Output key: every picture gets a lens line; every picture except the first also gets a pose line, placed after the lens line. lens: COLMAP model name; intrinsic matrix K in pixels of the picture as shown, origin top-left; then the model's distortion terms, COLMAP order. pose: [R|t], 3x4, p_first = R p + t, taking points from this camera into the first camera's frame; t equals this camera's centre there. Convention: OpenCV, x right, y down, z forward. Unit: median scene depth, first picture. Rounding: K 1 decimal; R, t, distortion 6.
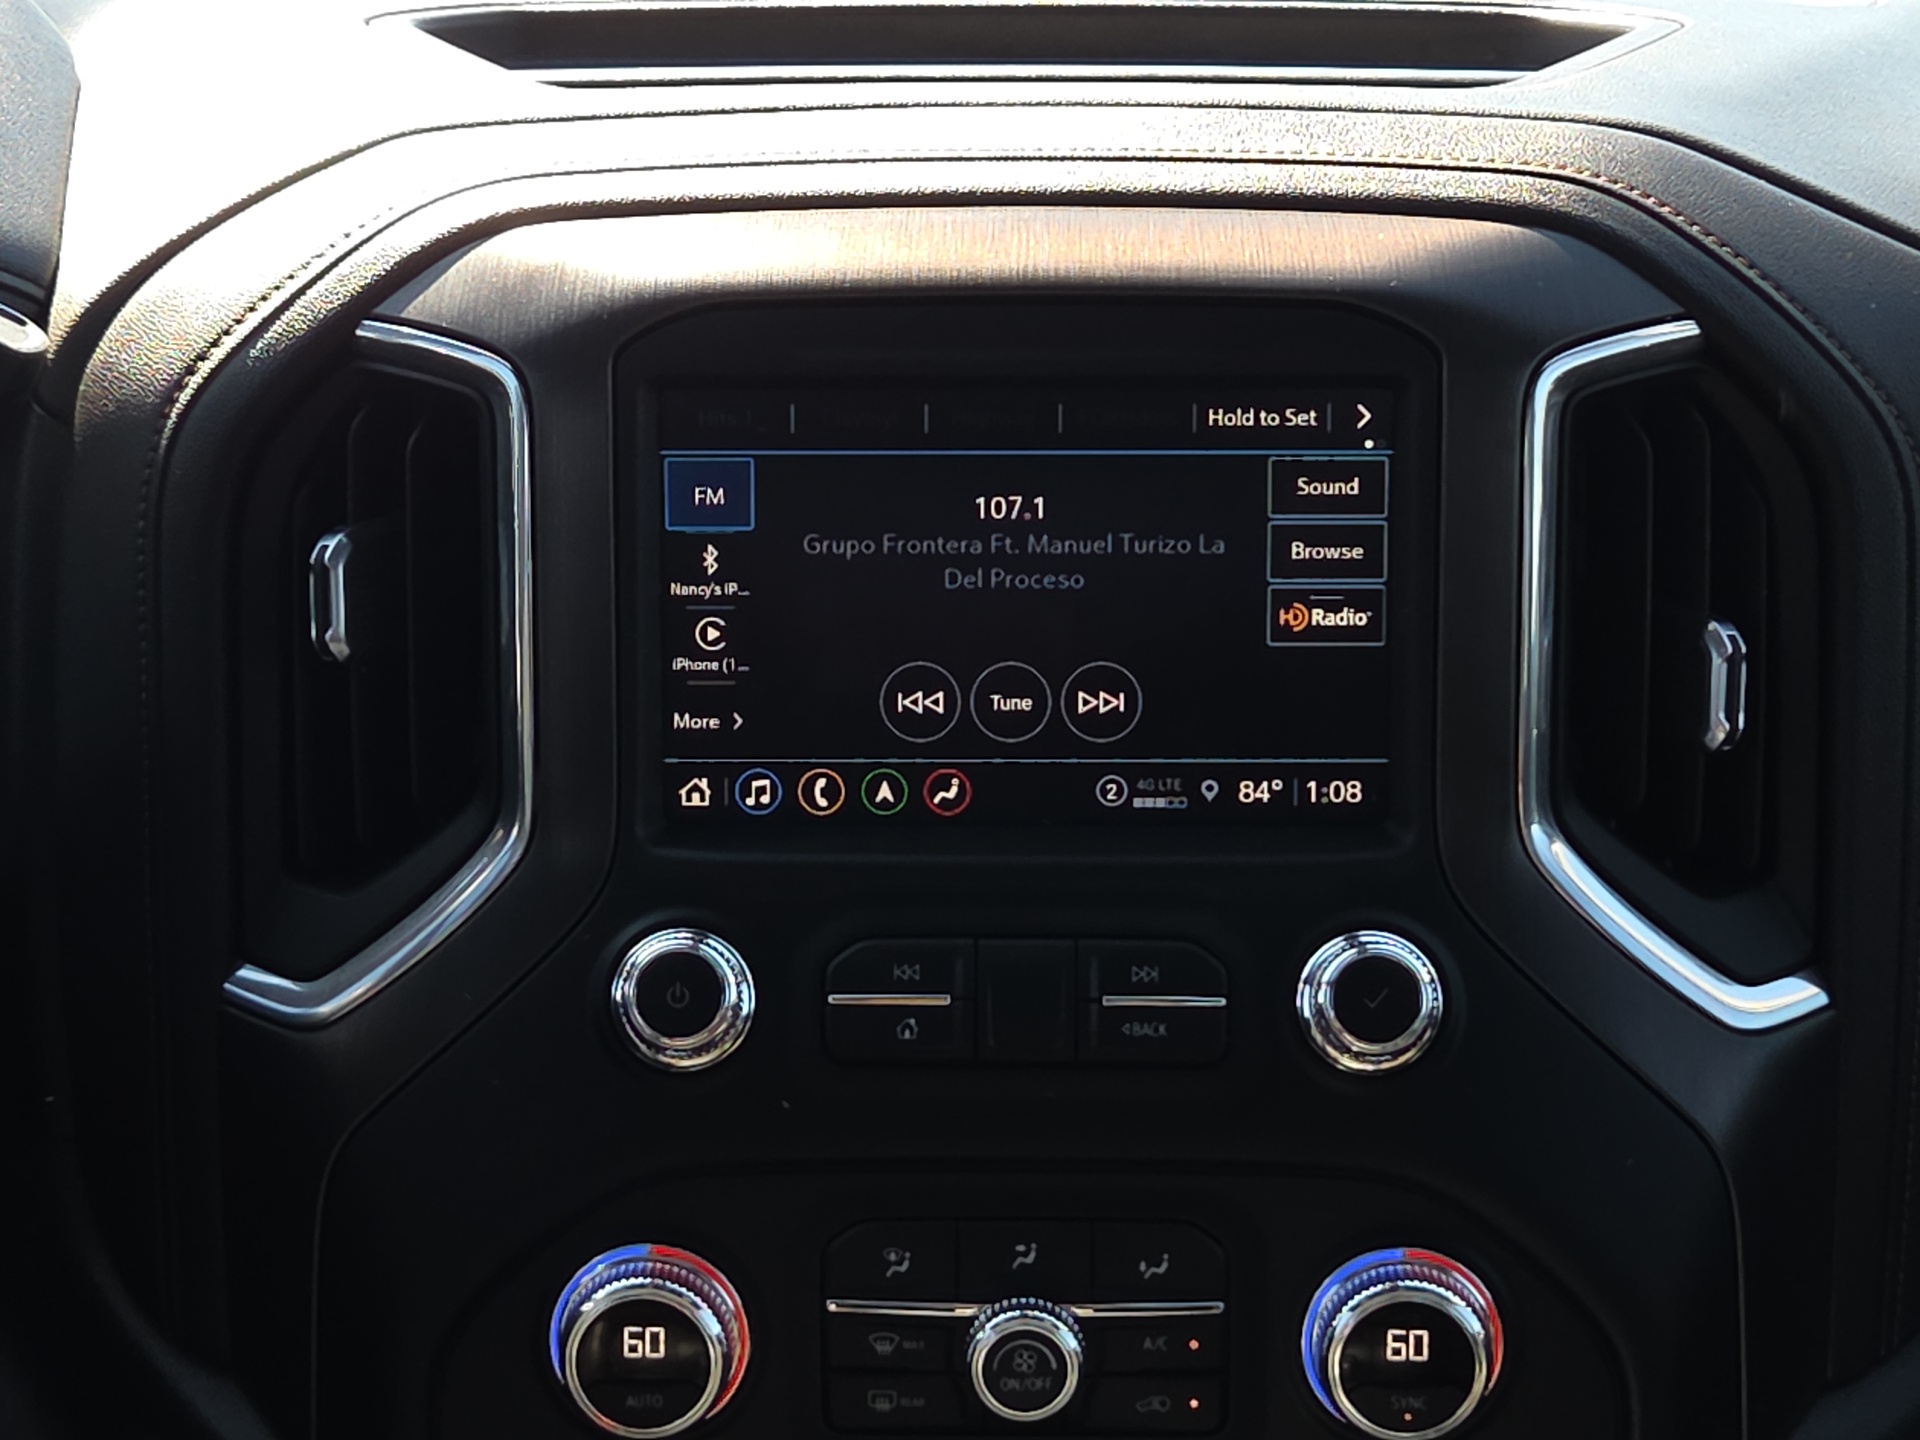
lens RADIAL K [[4361.5, 0, 927.9], [0, 4361.5, 633.5], [0, 0, 1]] dist [0.115249, 0.000000]
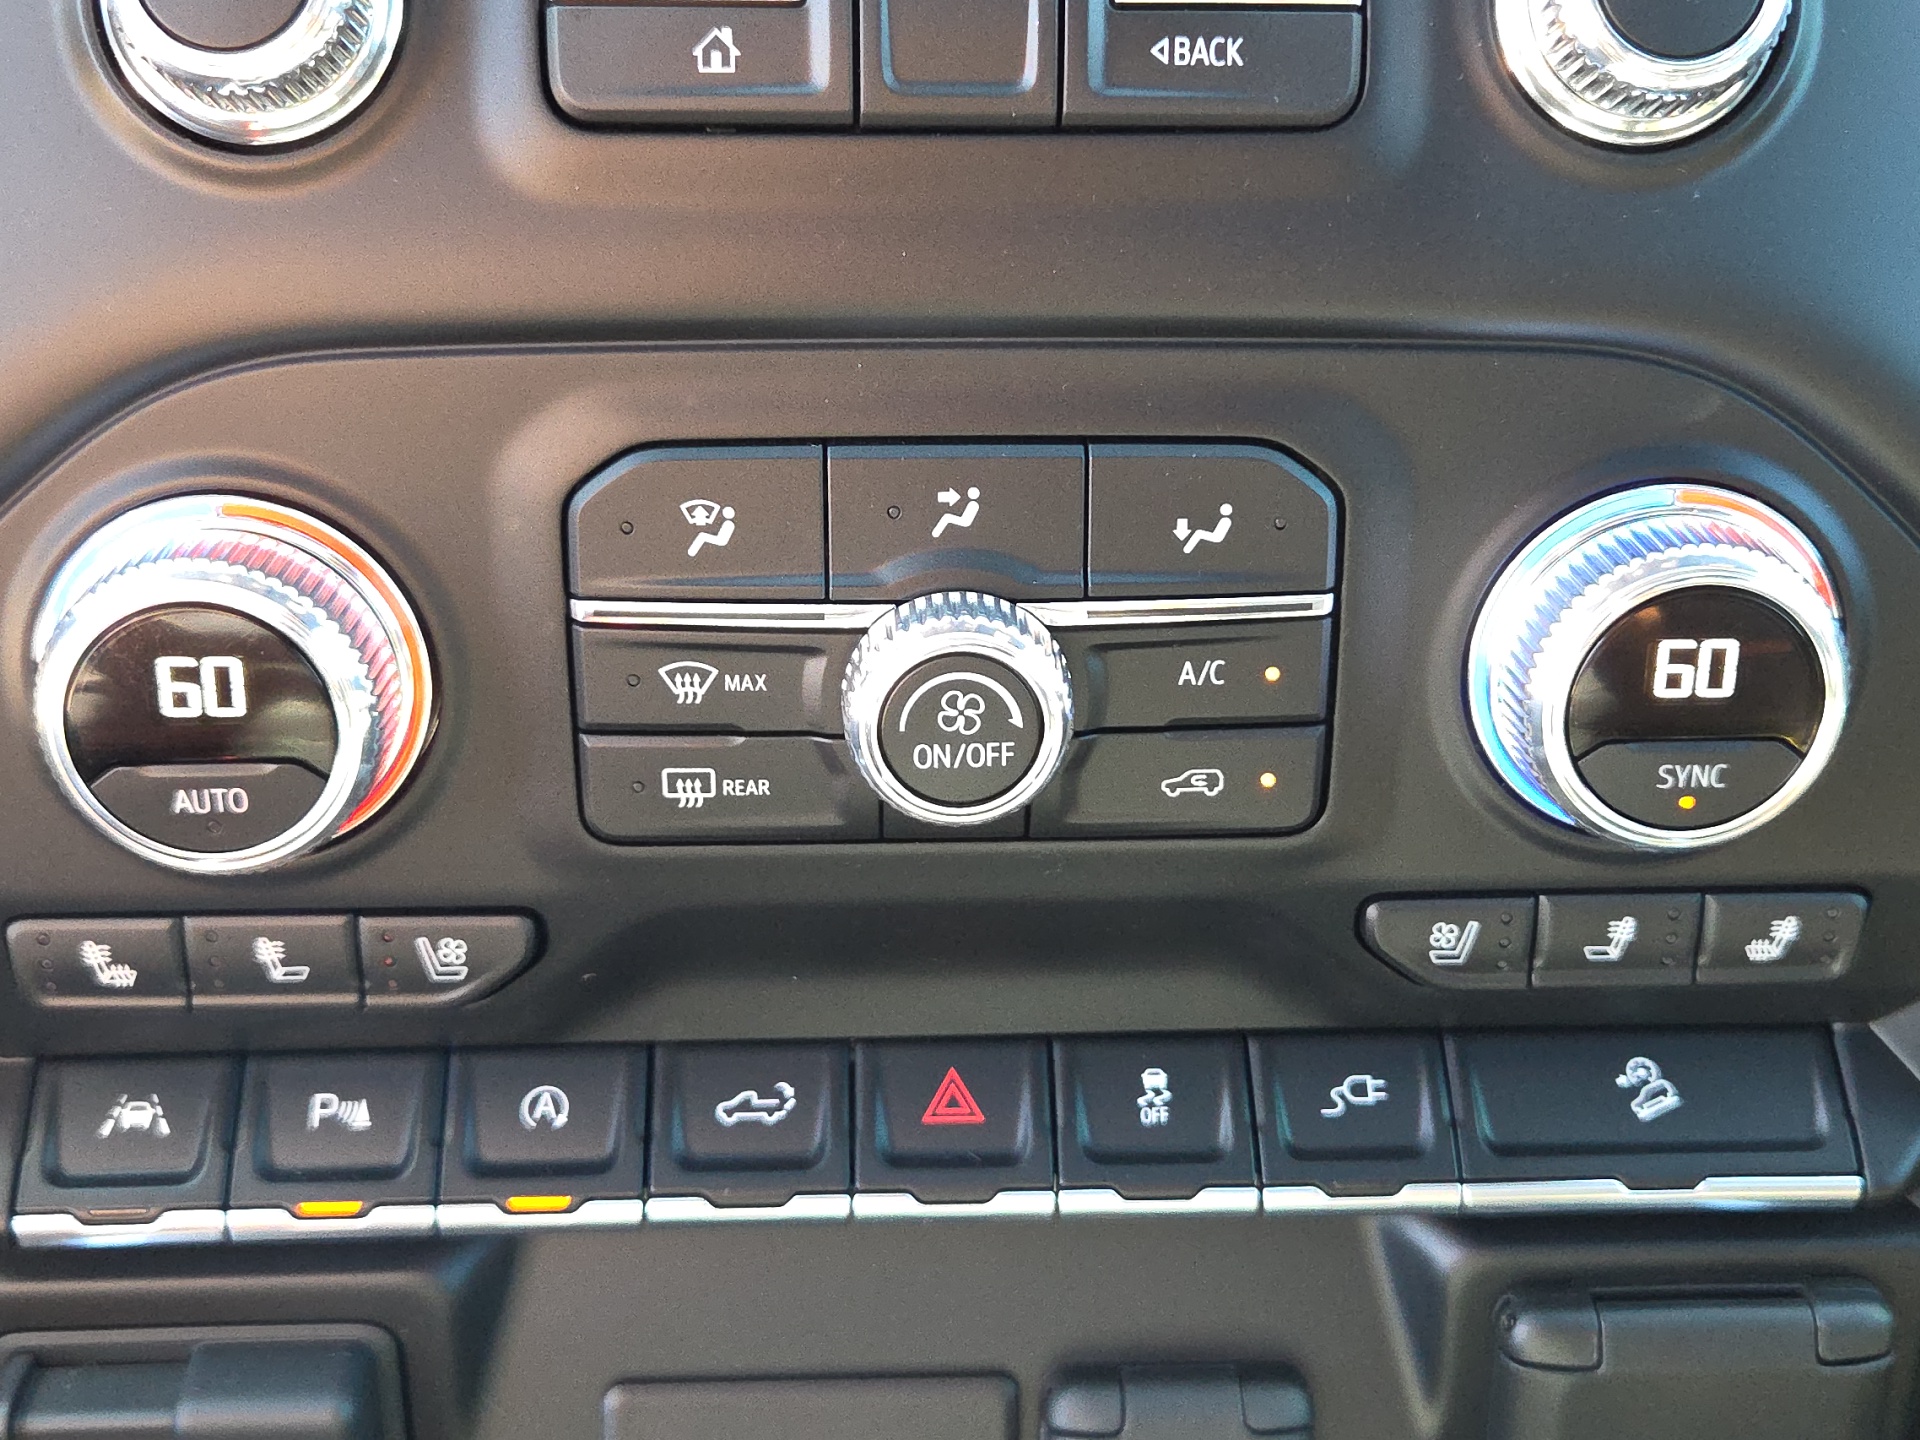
lens RADIAL K [[2159.3, 0, 935.5], [0, 2159.3, 666.0], [0, 0, 1]] dist [0.082018, 0.000000]
pose [[0.998084, -0.016350, 0.059680, 0.004124], [0.005623, 0.984434, 0.175662, 0.115541], [-0.061623, -0.174990, 0.982640, 0.746780]]
